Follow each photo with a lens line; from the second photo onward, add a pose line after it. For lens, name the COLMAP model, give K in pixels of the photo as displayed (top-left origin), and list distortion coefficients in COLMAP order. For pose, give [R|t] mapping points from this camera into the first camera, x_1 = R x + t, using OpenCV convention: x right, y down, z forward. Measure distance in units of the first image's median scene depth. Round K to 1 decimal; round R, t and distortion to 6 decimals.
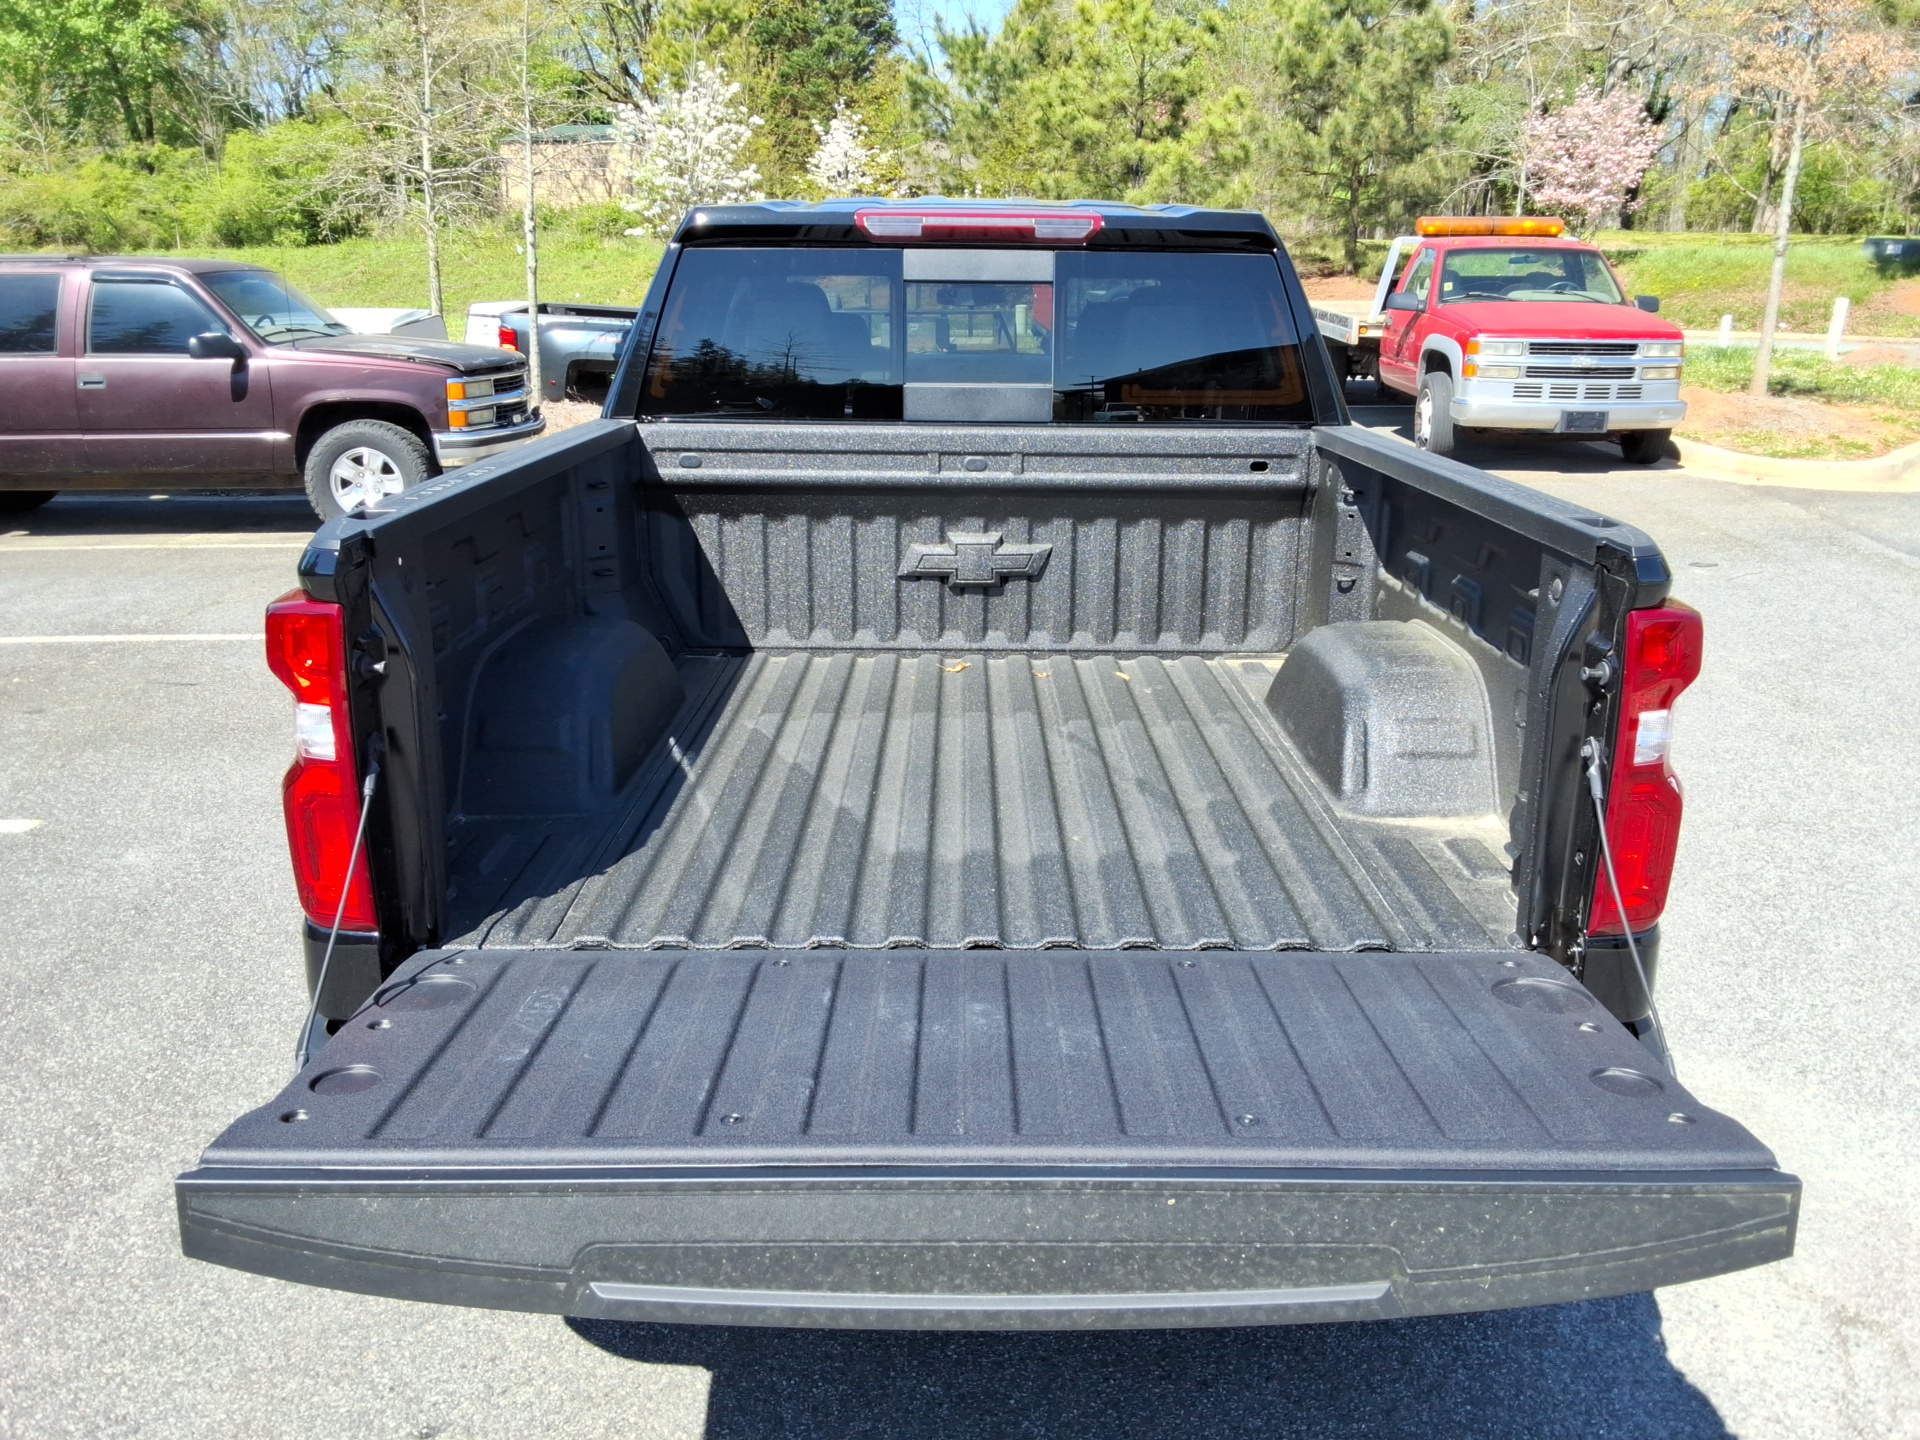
lens RADIAL K [[1536.4, 0, 968.6], [0, 1536.4, 714.1], [0, 0, 1]] dist [0.079410, -0.118025]
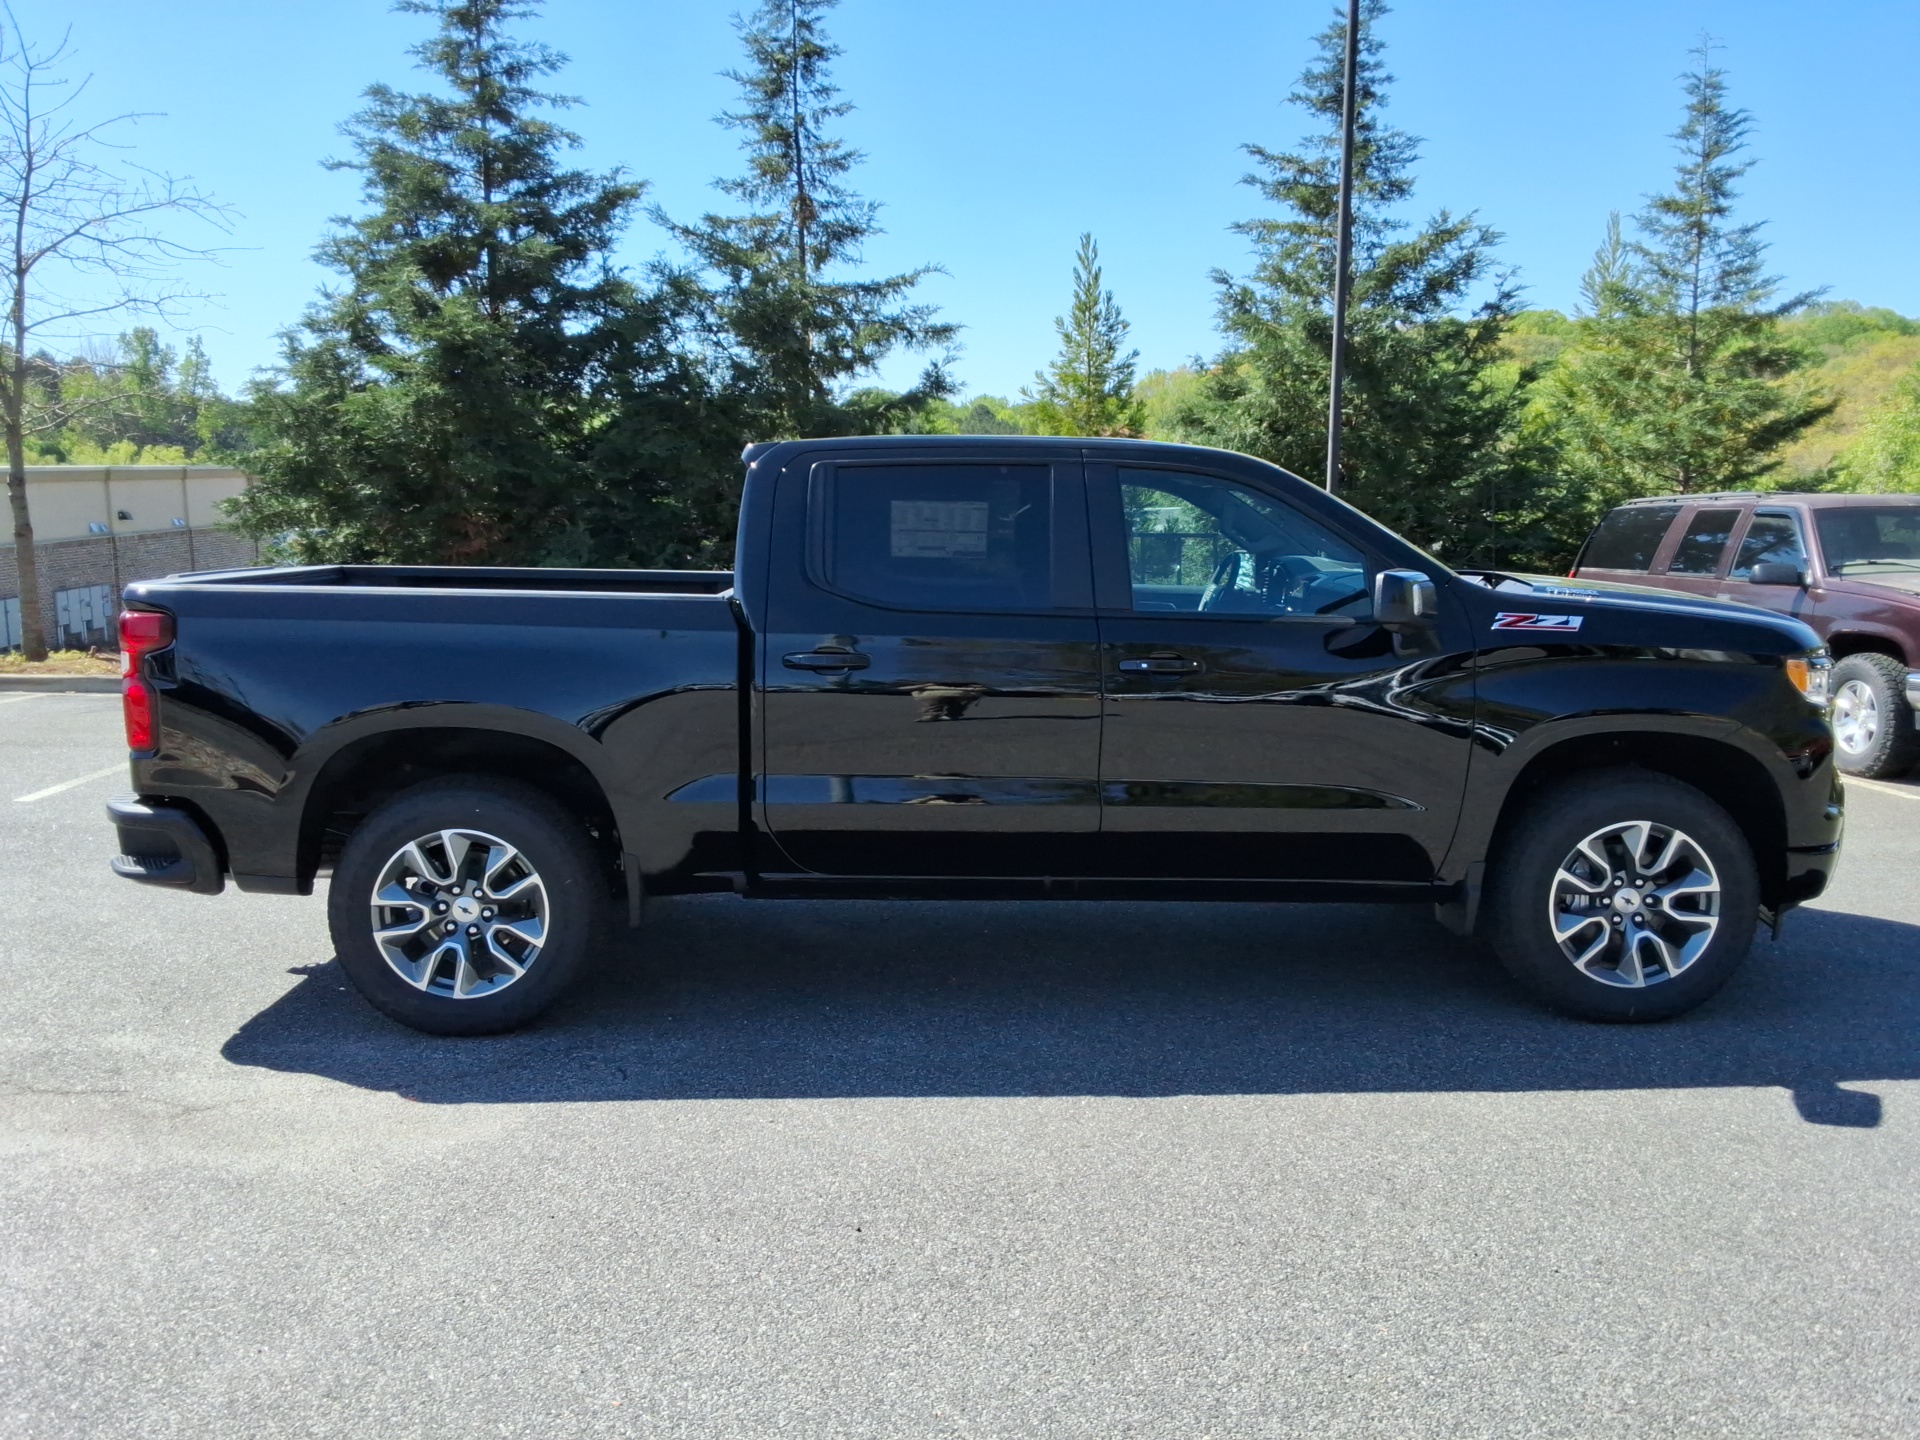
lens RADIAL K [[1524.3, 0, 971.2], [0, 1524.3, 717.3], [0, 0, 1]] dist [0.104519, -0.153635]
pose [[0.036854, 0.126852, -0.991237, 0.213984], [-0.277421, 0.954221, 0.111801, -0.040025], [0.960041, 0.270870, 0.070358, 0.155363]]
